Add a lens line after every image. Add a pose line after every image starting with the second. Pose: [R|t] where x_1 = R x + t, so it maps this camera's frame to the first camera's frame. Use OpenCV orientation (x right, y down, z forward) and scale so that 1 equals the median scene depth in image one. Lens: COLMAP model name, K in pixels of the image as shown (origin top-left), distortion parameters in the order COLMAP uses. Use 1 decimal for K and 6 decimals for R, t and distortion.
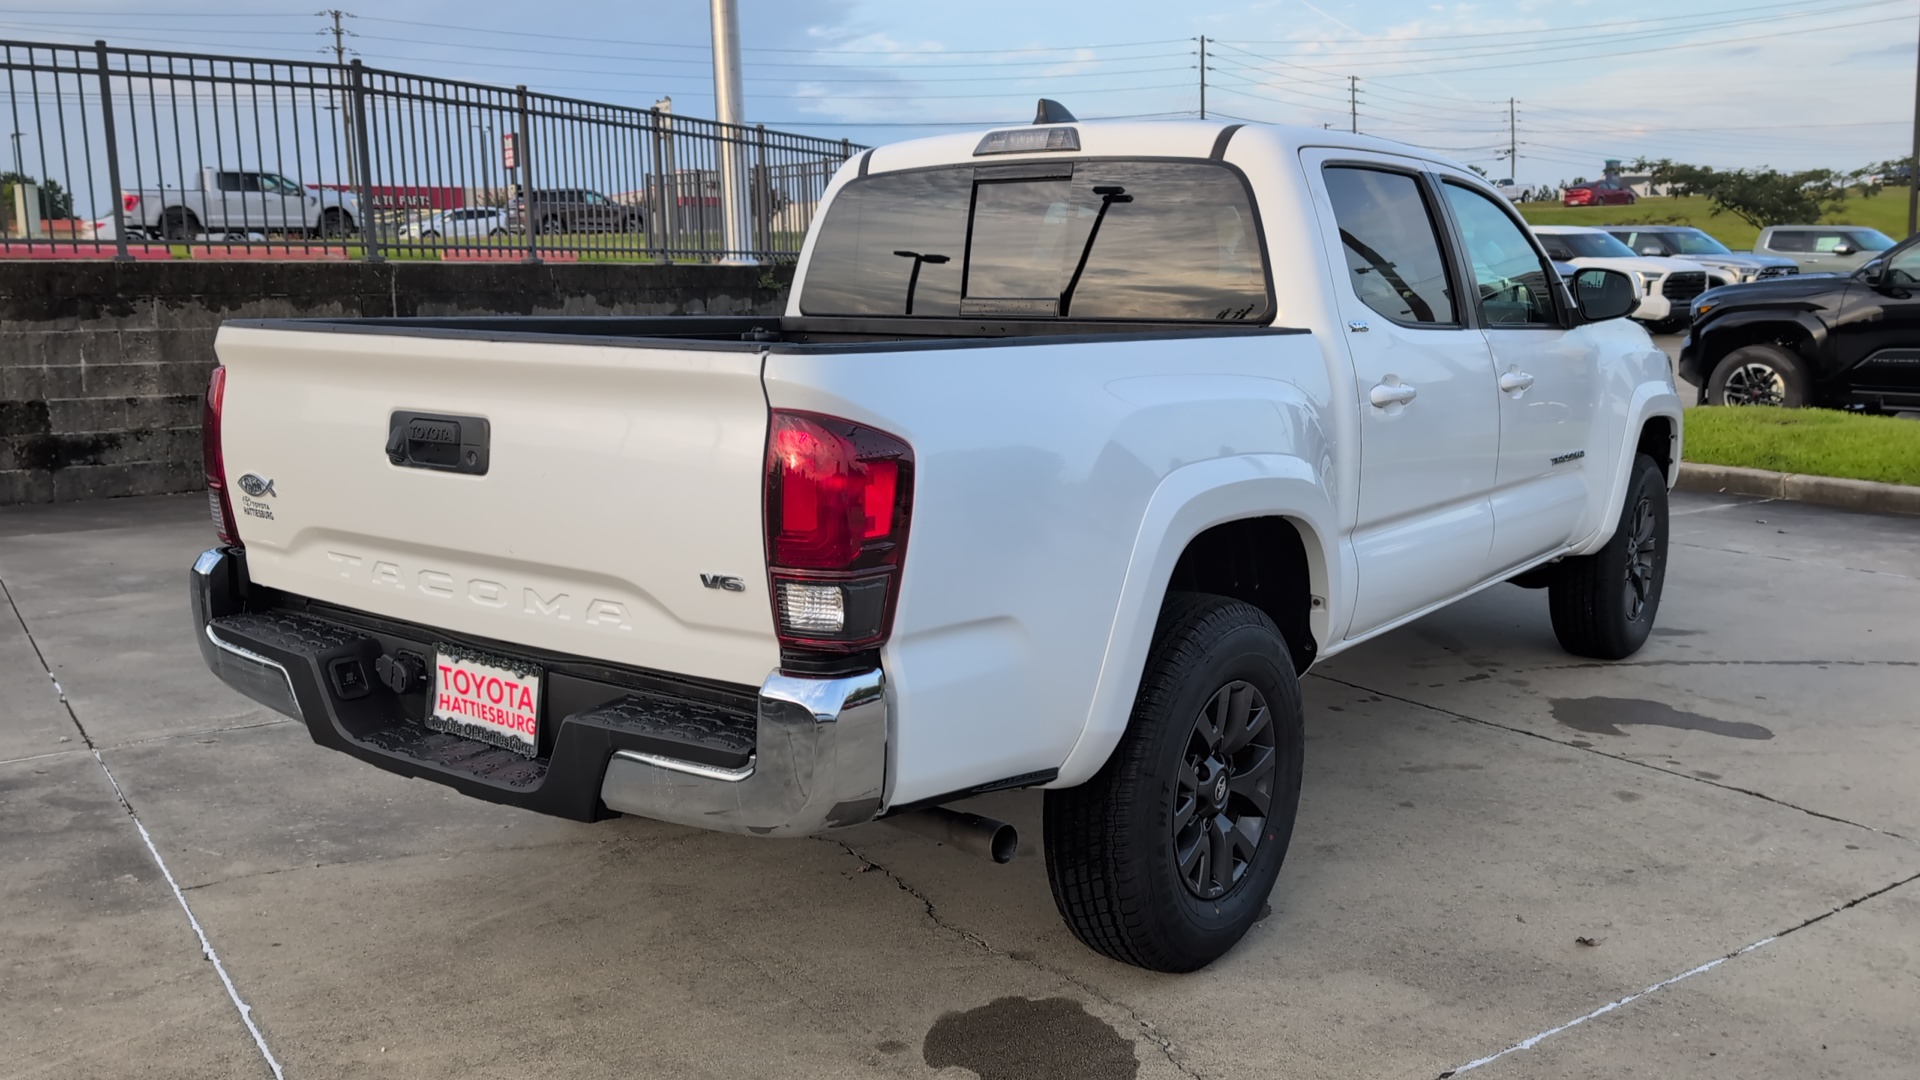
lens RADIAL K [[1617.9, 0, 960.0], [0, 1617.9, 540.0], [0, 0, 1]] dist [0.005366, 0.010550]
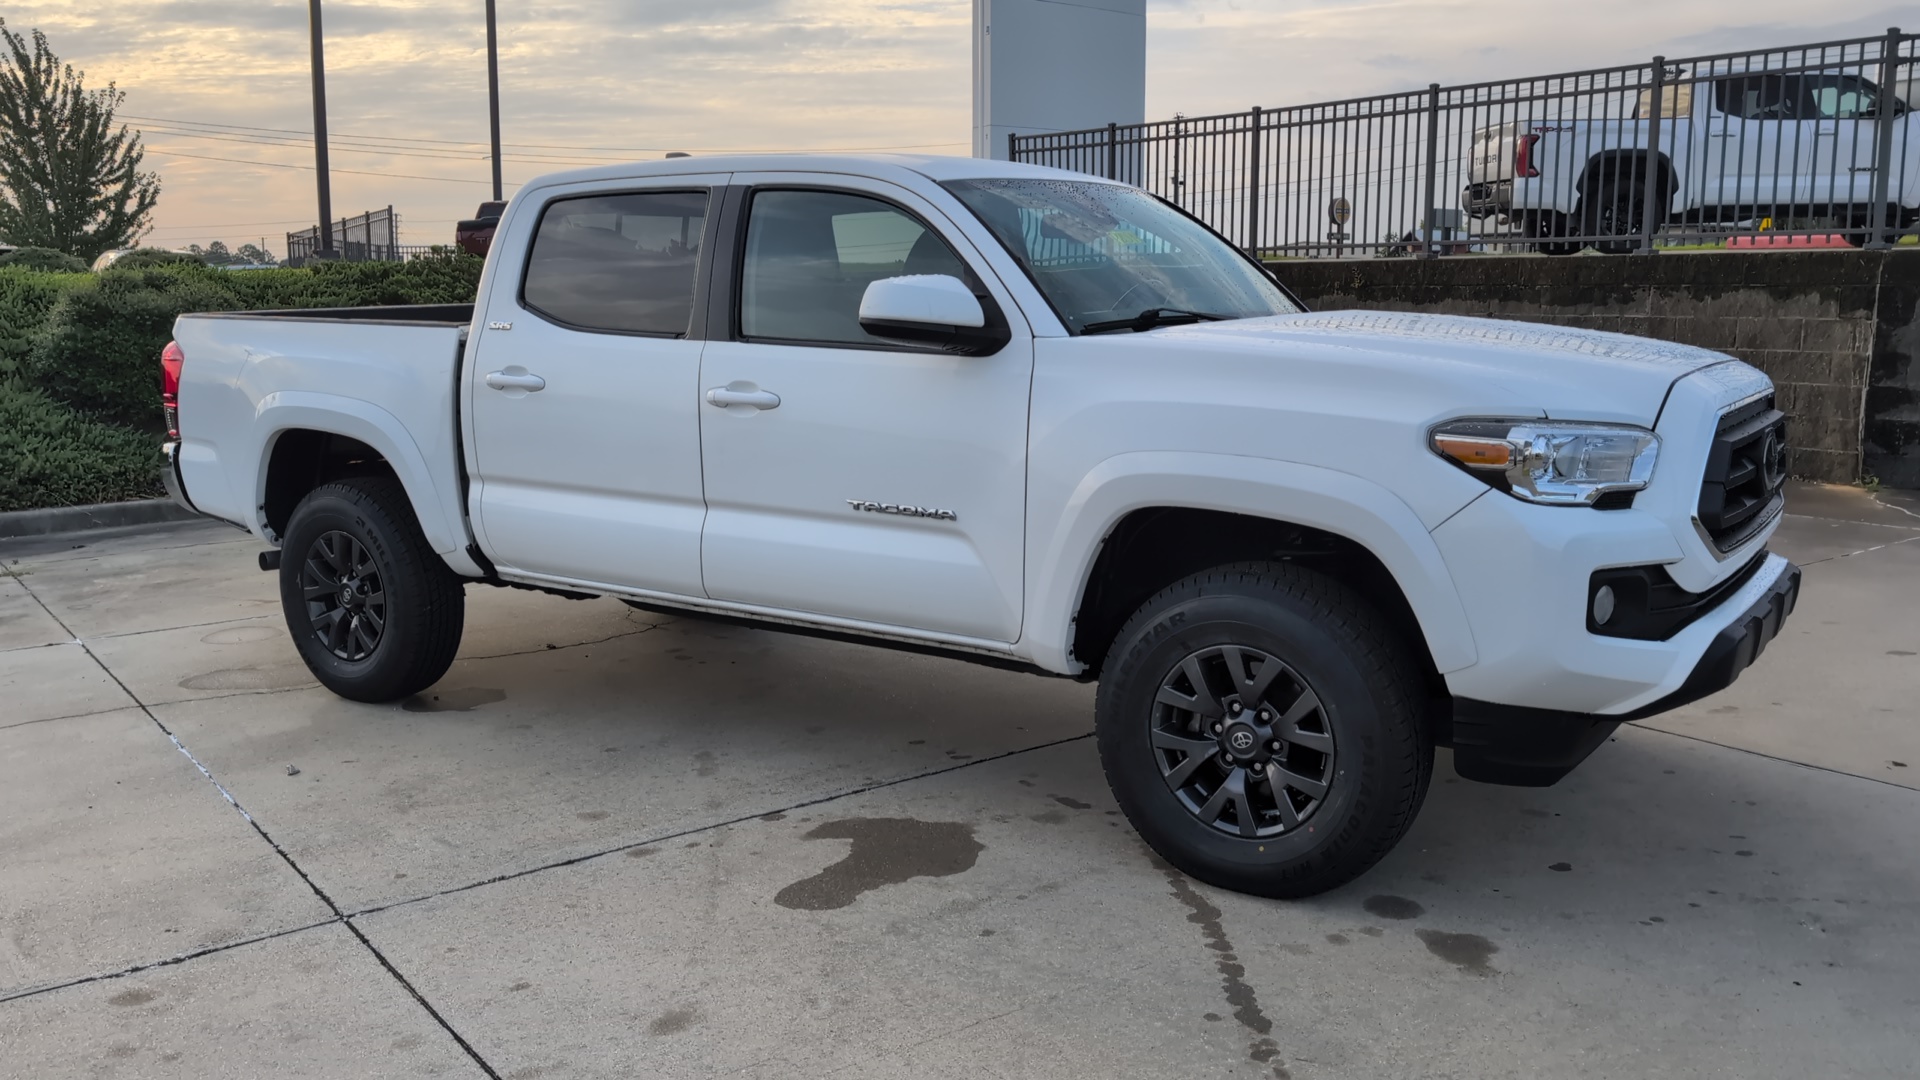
lens RADIAL K [[1627.6, 0, 958.9], [0, 1627.6, 481.6], [0, 0, 1]] dist [0.049586, -0.005836]
pose [[0.029736, 0.129265, -0.991164, 1.163371], [-0.150680, 0.980851, 0.123400, -0.166898], [0.988135, 0.145679, 0.048644, 0.962719]]
